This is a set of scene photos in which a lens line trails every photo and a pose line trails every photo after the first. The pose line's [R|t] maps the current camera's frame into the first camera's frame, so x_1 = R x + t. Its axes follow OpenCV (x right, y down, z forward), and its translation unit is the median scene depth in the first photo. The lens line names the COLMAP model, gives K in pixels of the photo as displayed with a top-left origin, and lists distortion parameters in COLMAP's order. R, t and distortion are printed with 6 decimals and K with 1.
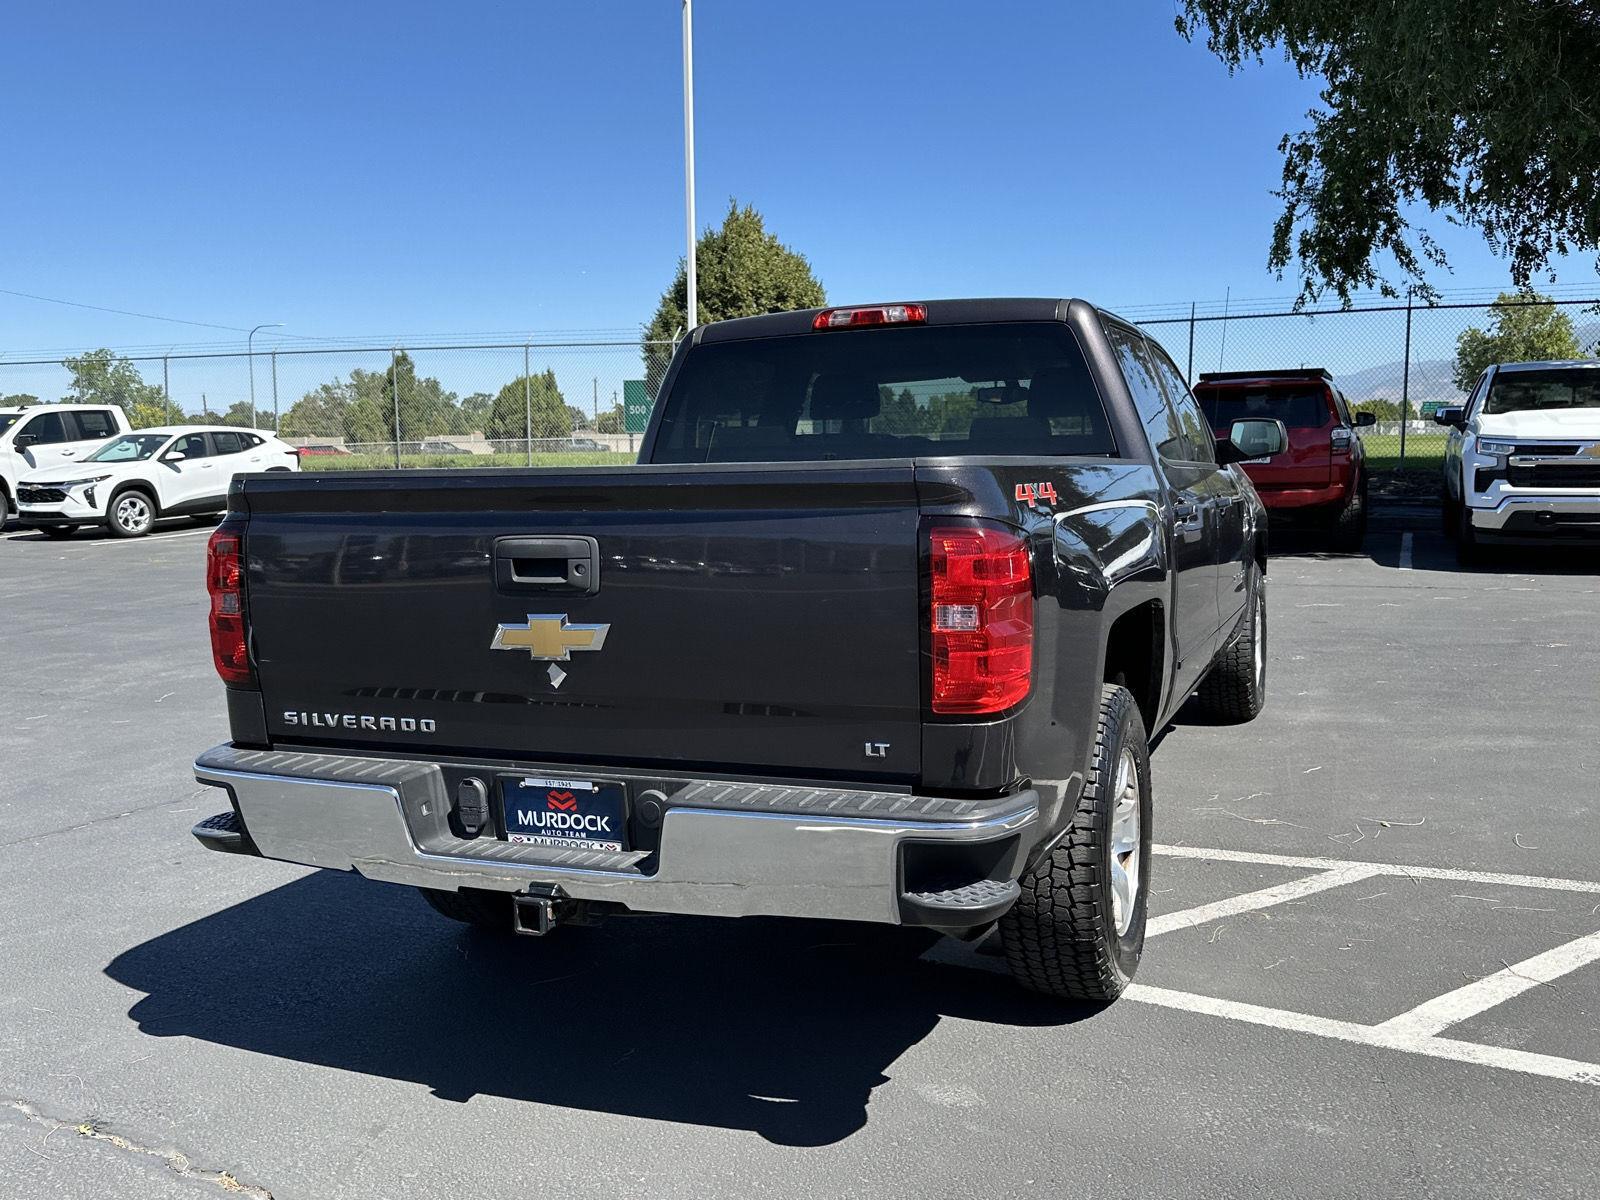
lens RADIAL K [[1402.1, 0, 815.1], [0, 1402.1, 603.9], [0, 0, 1]] dist [0.101818, -0.171747]
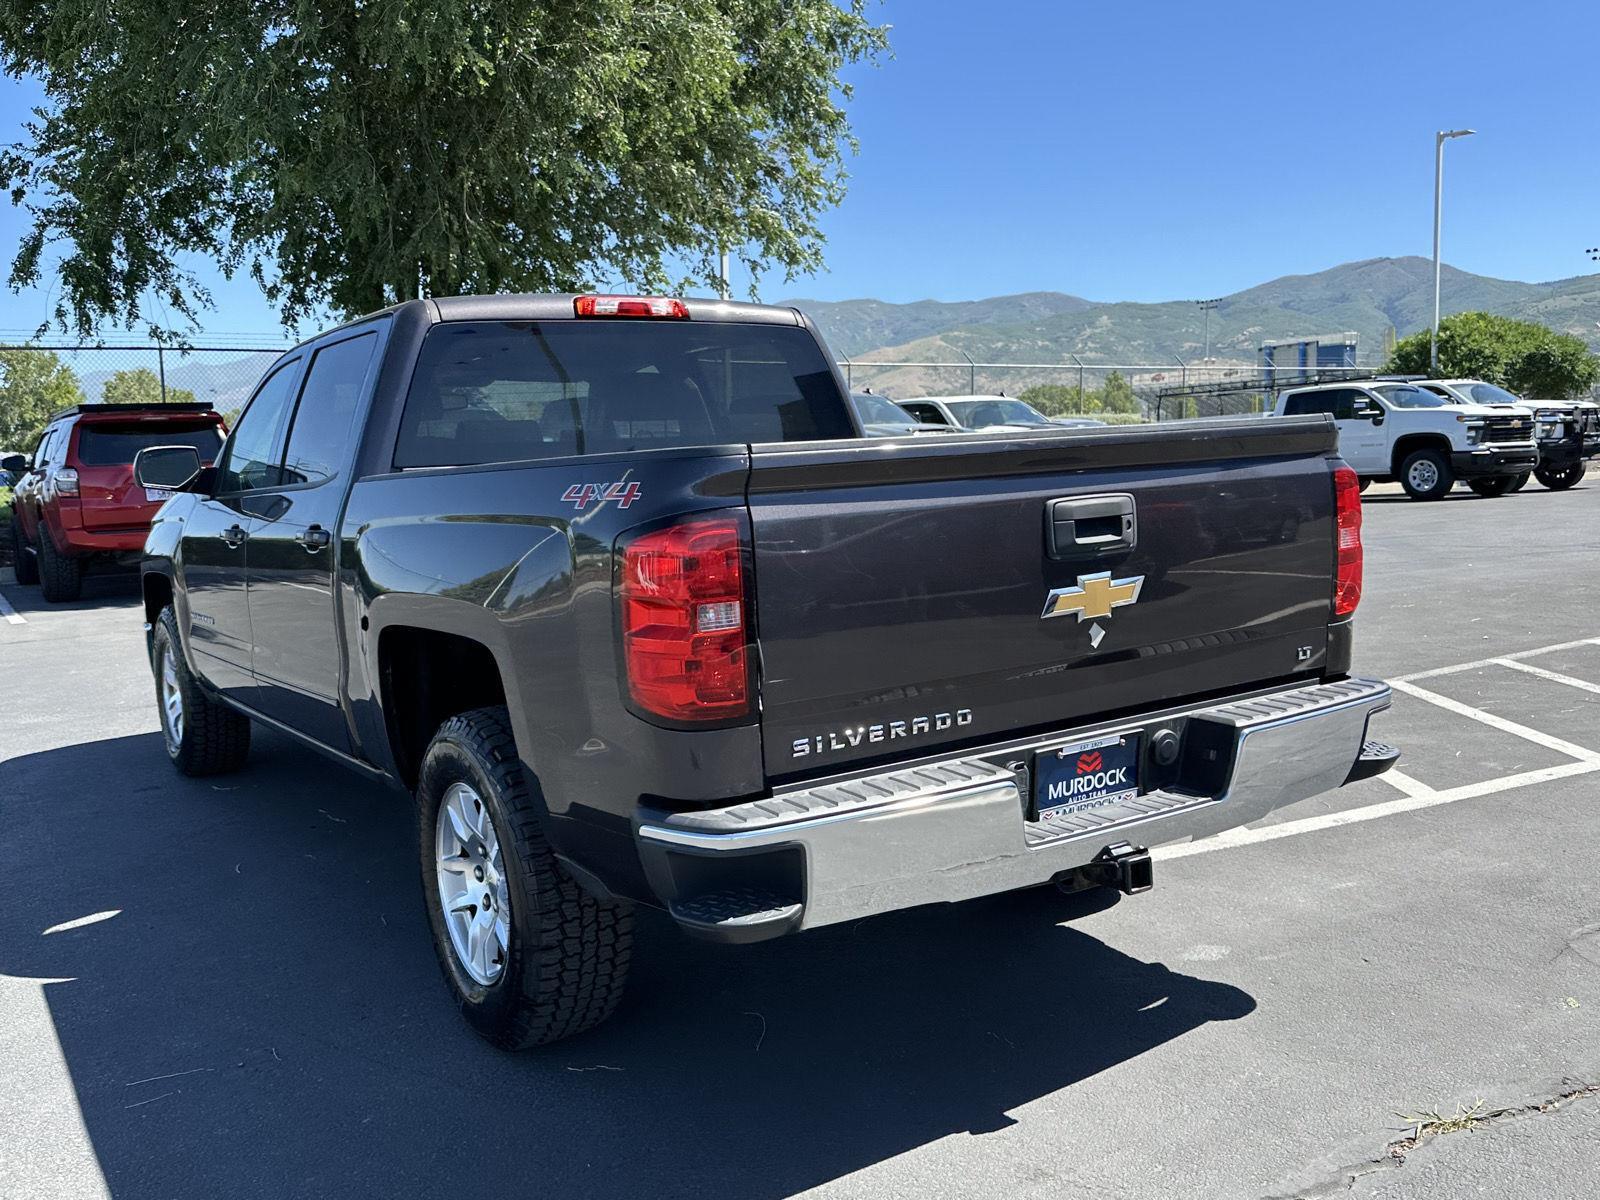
lens RADIAL K [[1402.1, 0, 801.8], [0, 1402.1, 596.8], [0, 0, 1]] dist [0.101818, -0.171747]
pose [[0.569665, -0.090355, 0.816895, -1.046968], [0.123395, 0.992075, 0.023681, -0.024376], [-0.812561, 0.087310, 0.576300, 0.551764]]
